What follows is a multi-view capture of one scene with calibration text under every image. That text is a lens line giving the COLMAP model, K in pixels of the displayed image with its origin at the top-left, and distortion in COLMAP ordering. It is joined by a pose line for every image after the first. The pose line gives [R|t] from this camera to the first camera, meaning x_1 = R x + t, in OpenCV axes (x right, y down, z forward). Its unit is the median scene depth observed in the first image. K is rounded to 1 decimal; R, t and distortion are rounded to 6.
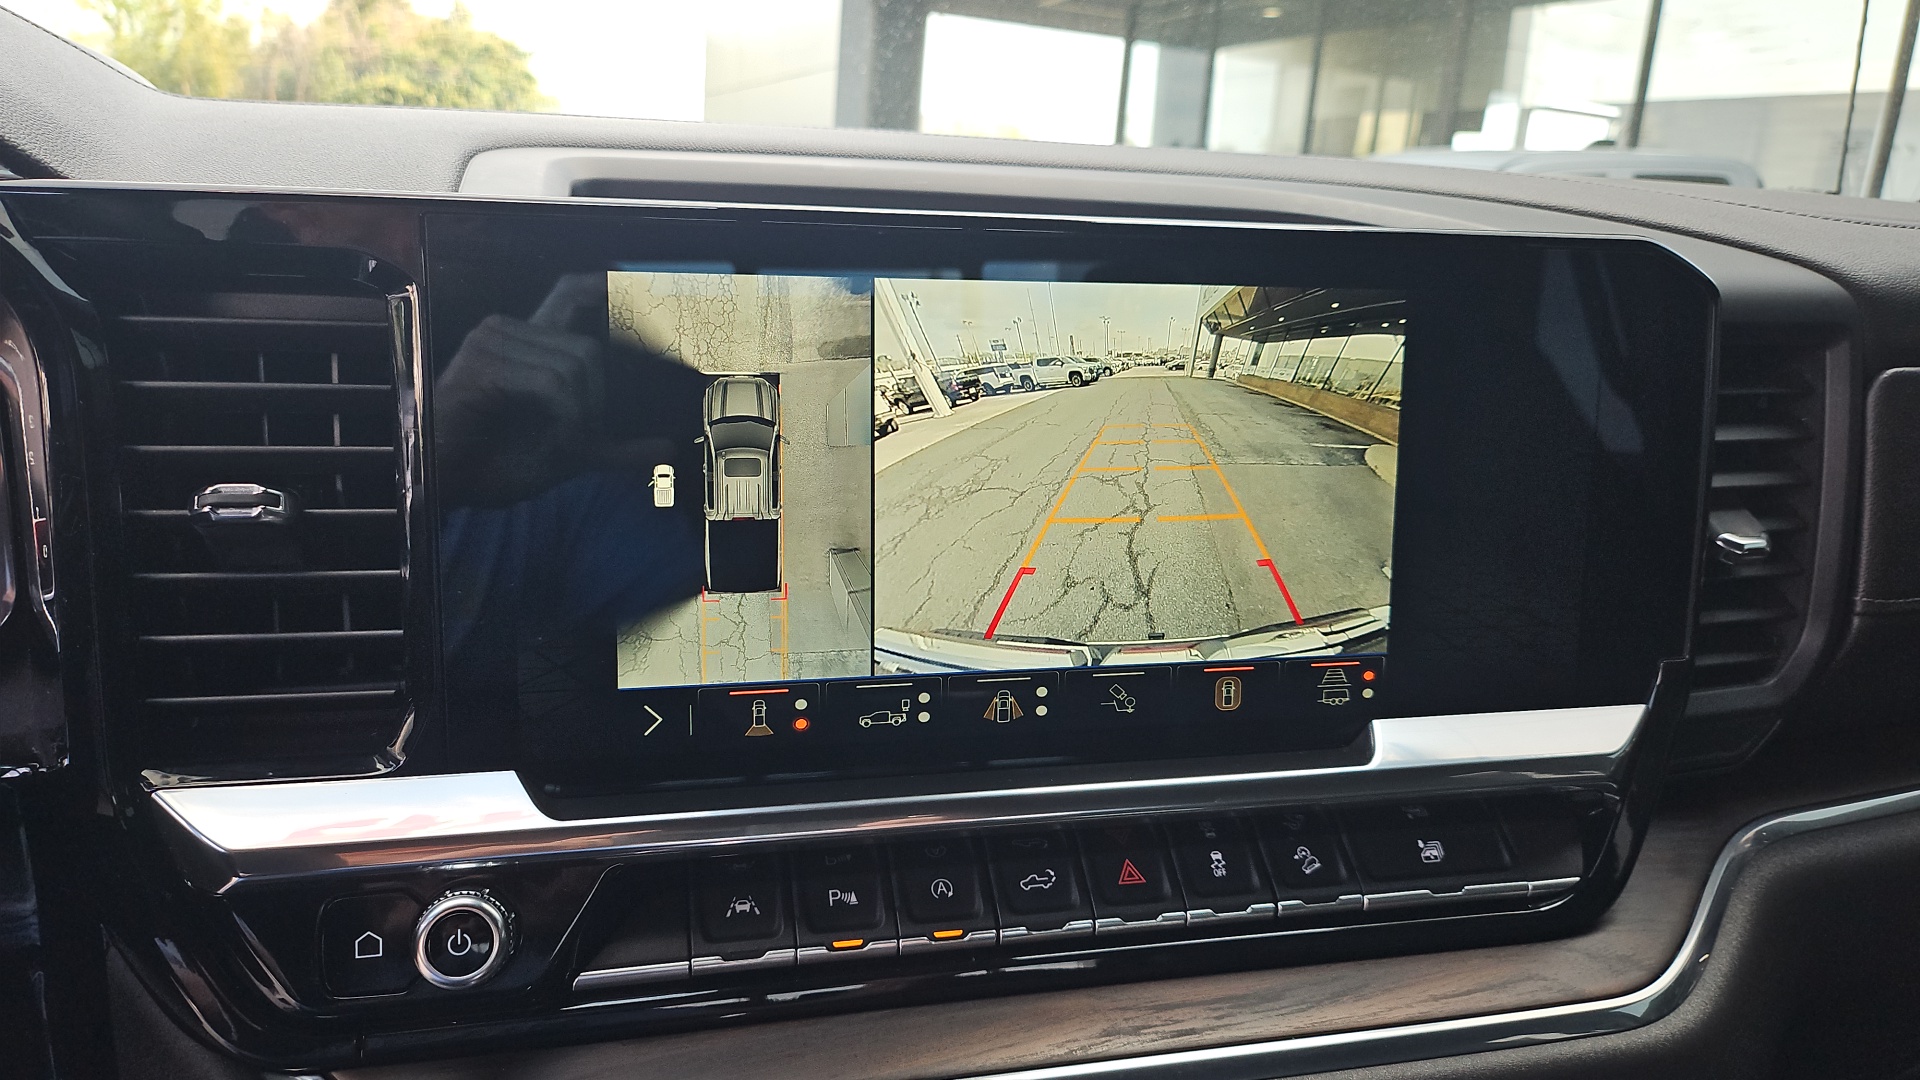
lens RADIAL K [[1362.7, 0, 977.4], [0, 1362.7, 537.4], [0, 0, 1]] dist [0.045185, -0.052834]
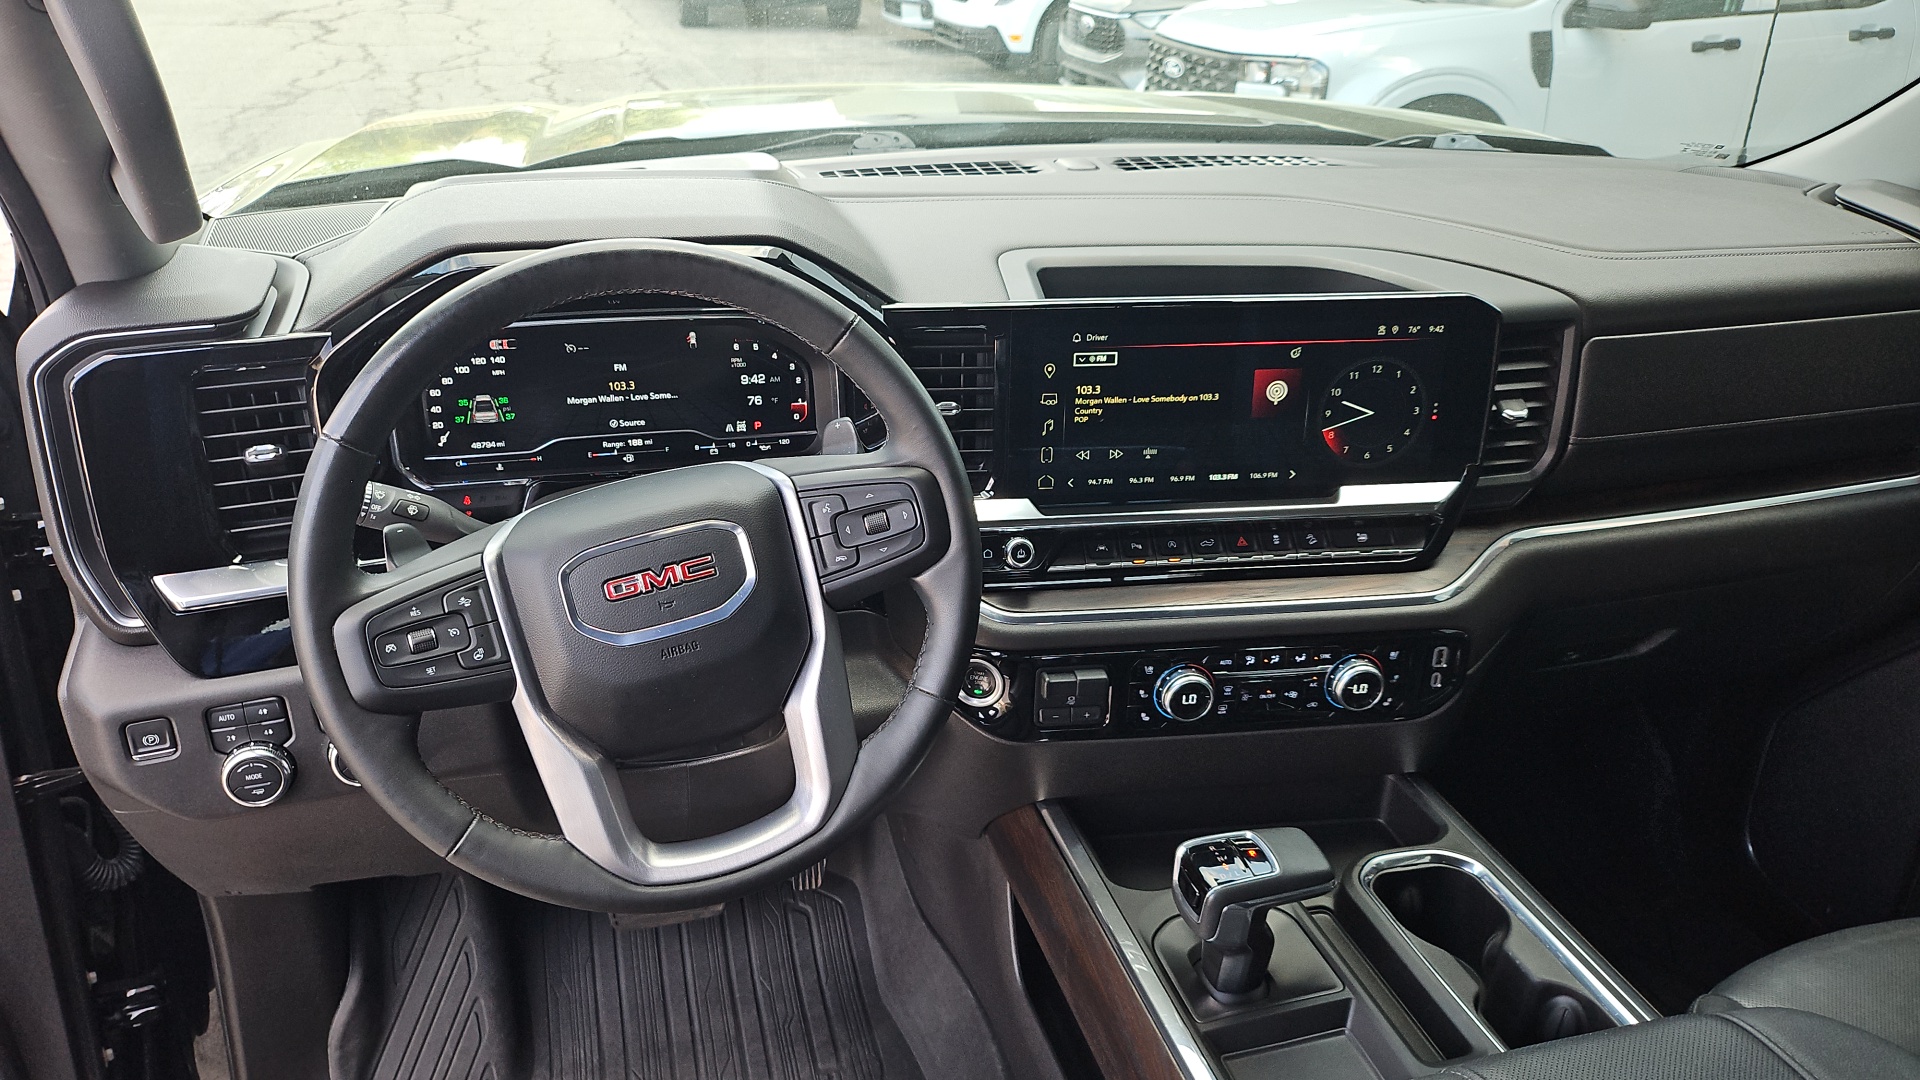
lens RADIAL K [[1362.7, 0, 936.9], [0, 1362.7, 555.9], [0, 0, 1]] dist [0.045185, -0.052834]
pose [[0.994600, 0.028267, -0.099856, -0.218651], [-0.006902, 0.978079, 0.208121, -0.284201], [0.103550, -0.206308, 0.972993, -1.698042]]
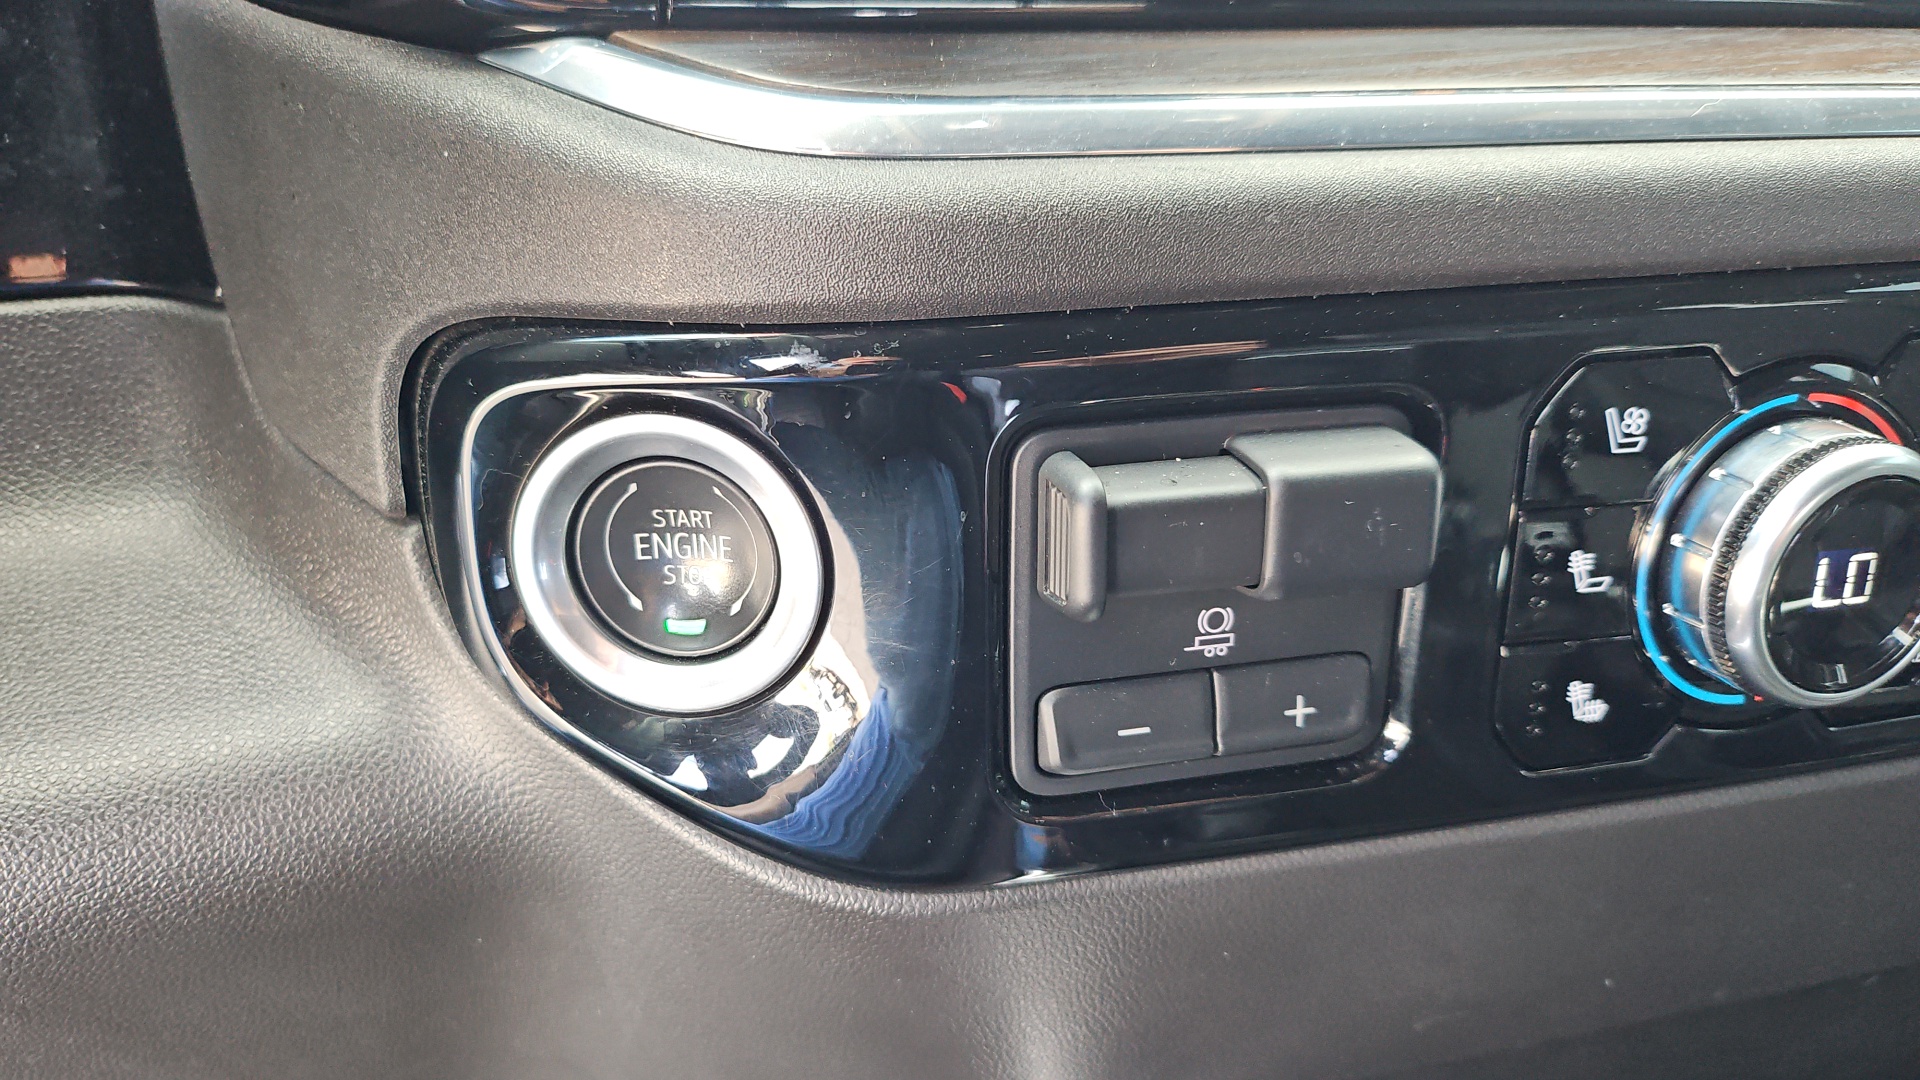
lens RADIAL K [[1362.7, 0, 966.8], [0, 1362.7, 541.2], [0, 0, 1]] dist [0.045185, -0.052834]
pose [[0.999249, -0.038667, -0.002640, -0.299046], [0.038671, 0.990191, 0.134263, 0.448068], [-0.002577, -0.134264, 0.990942, 0.400849]]
